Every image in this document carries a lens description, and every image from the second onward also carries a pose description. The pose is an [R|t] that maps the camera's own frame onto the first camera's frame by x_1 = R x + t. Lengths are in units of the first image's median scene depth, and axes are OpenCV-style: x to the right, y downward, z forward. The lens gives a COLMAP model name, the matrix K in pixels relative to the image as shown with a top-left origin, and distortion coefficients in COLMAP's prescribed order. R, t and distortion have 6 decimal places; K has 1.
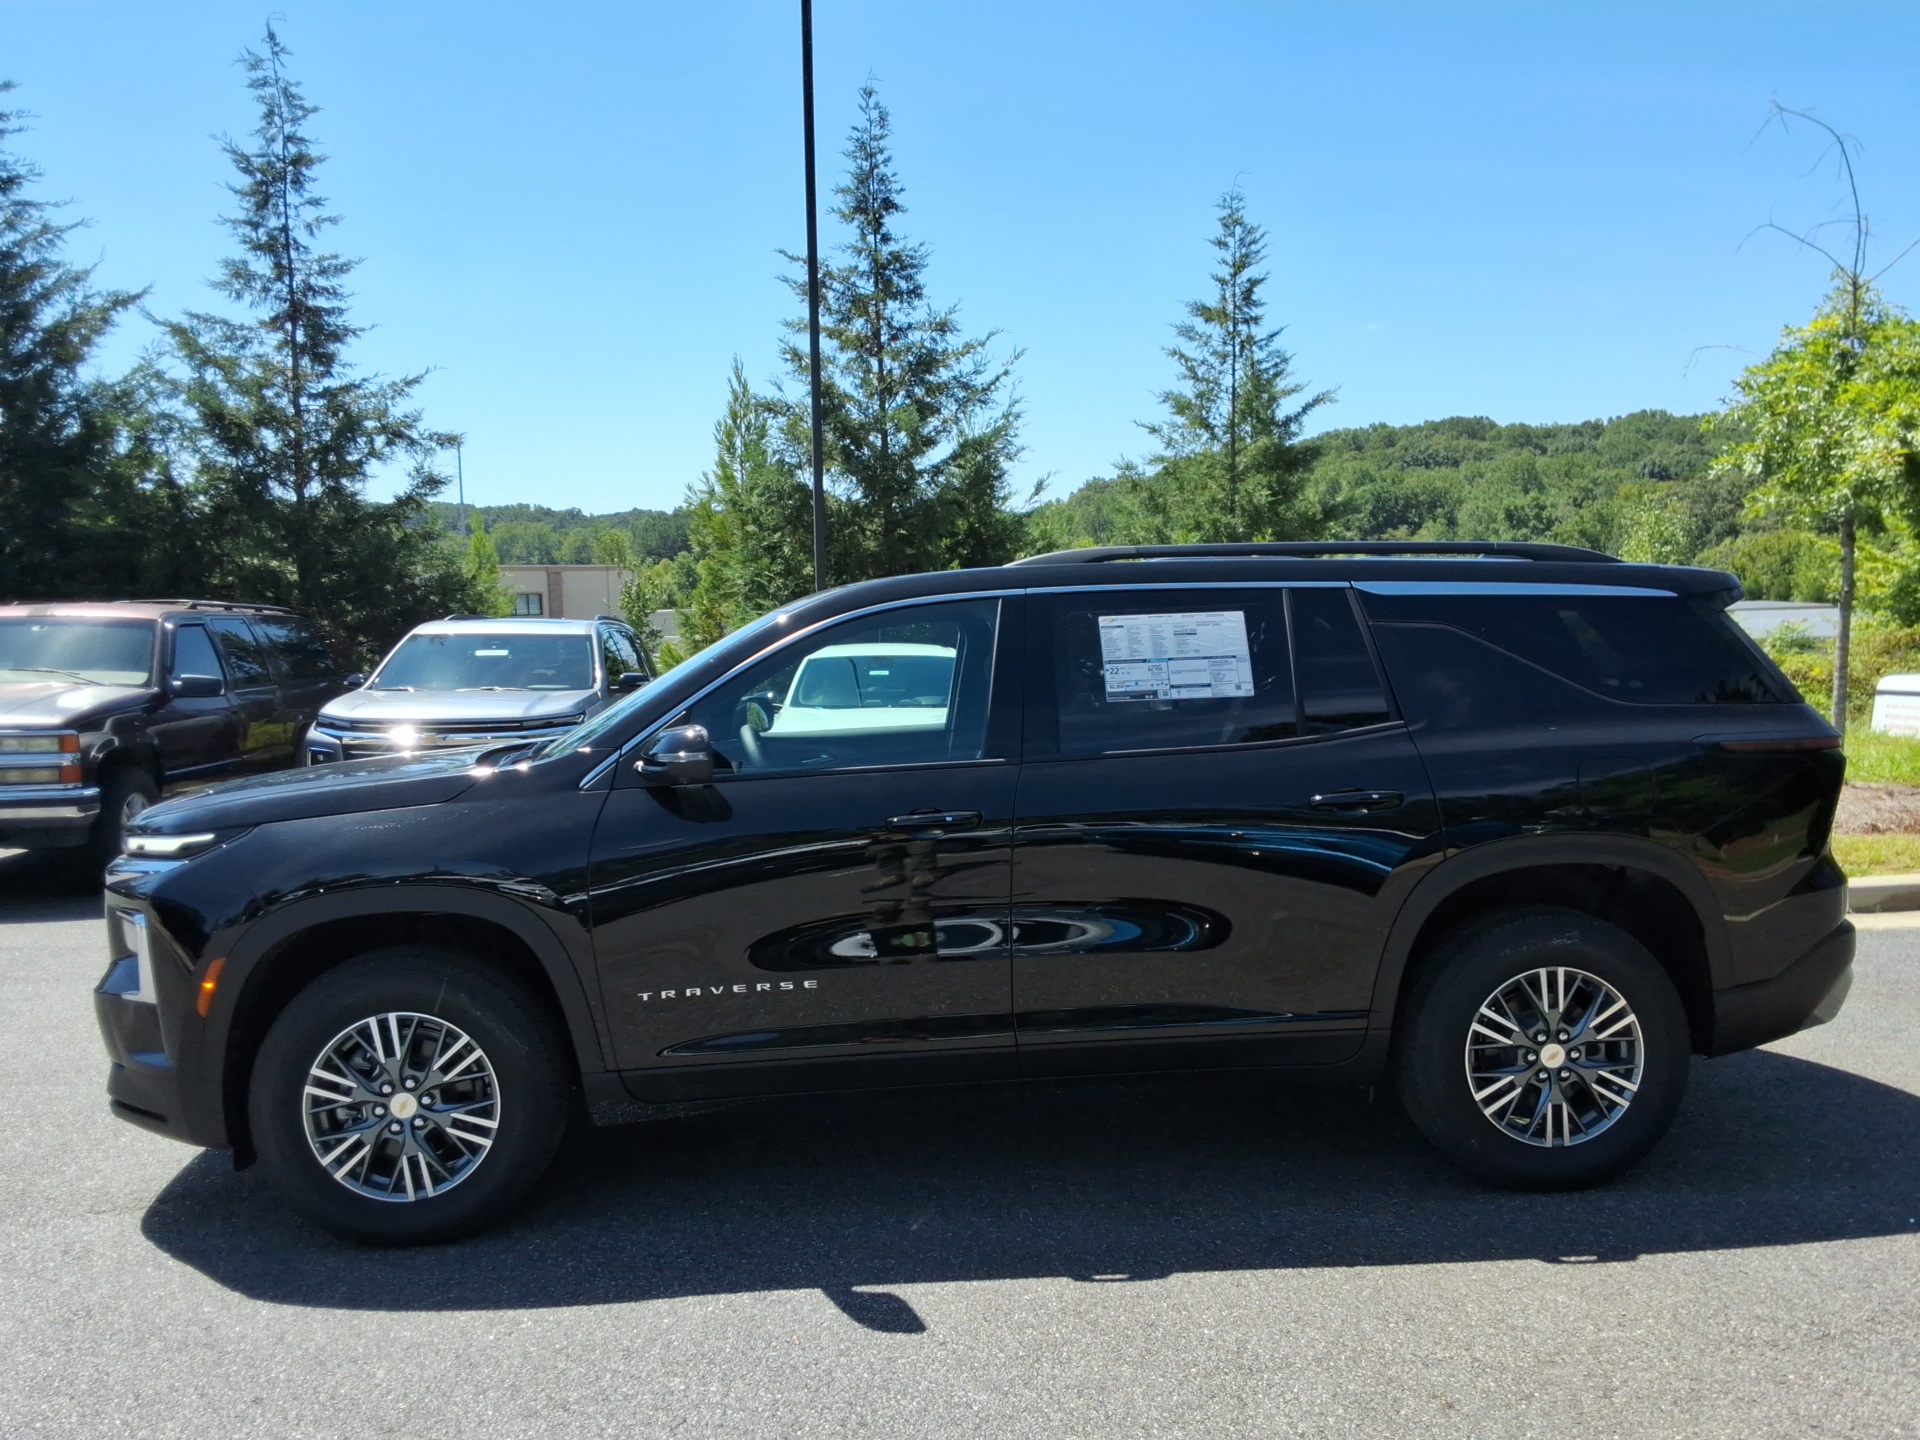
lens RADIAL K [[1532.6, 0, 967.4], [0, 1532.6, 725.9], [0, 0, 1]] dist [0.134889, -0.215052]
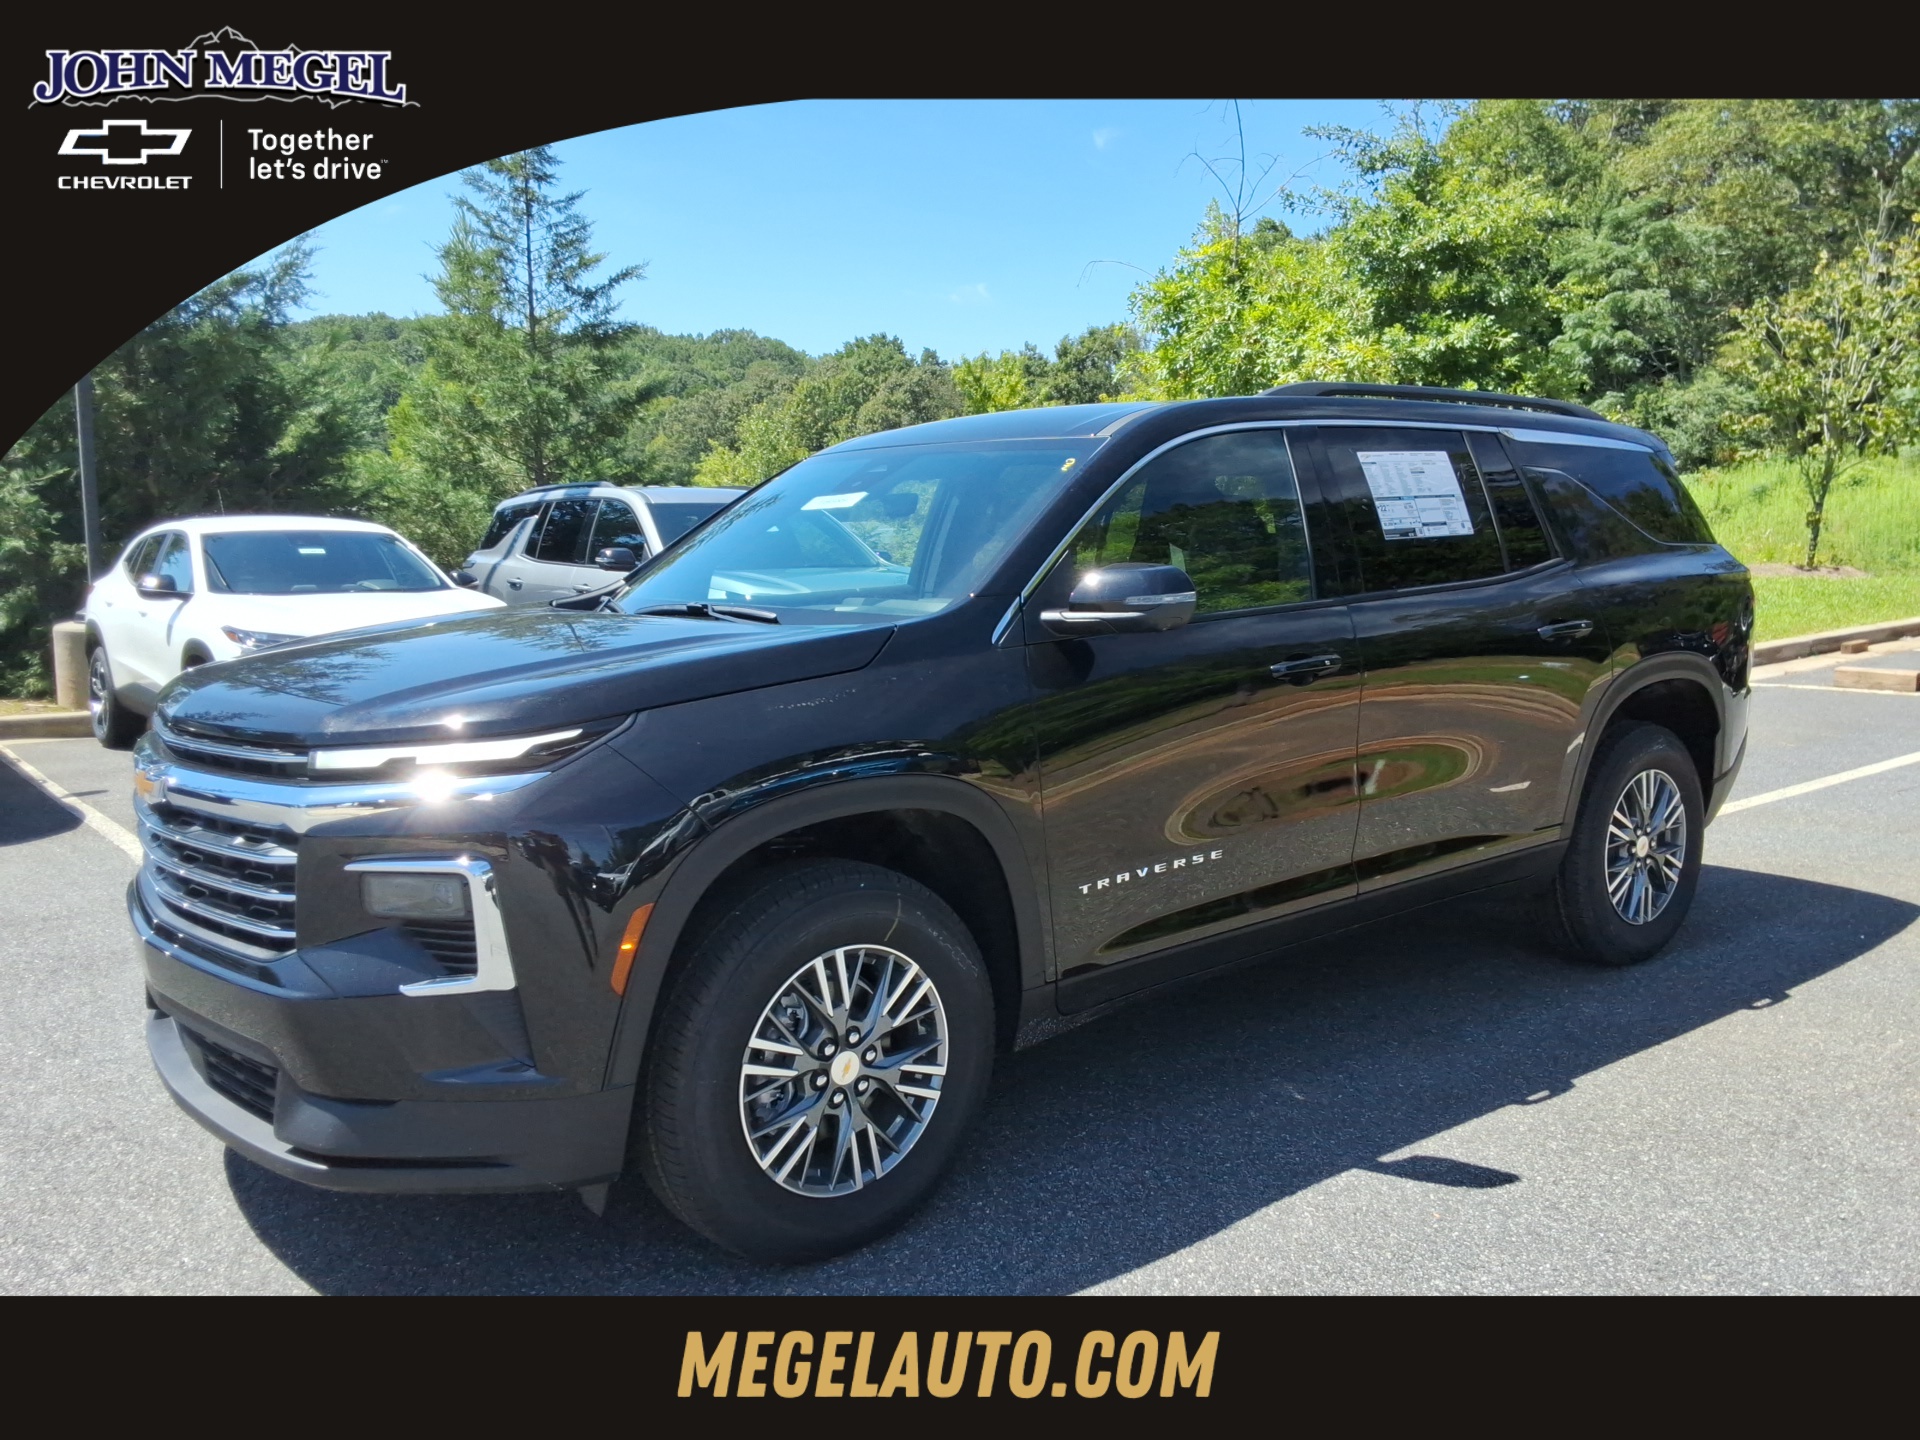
lens RADIAL K [[1532.6, 0, 967.4], [0, 1532.6, 725.9], [0, 0, 1]] dist [0.134889, -0.215052]
pose [[0.820498, -0.065719, 0.567859, -0.726968], [0.030308, 0.996974, 0.071588, 0.025010], [-0.570845, -0.041527, 0.820007, 0.354992]]
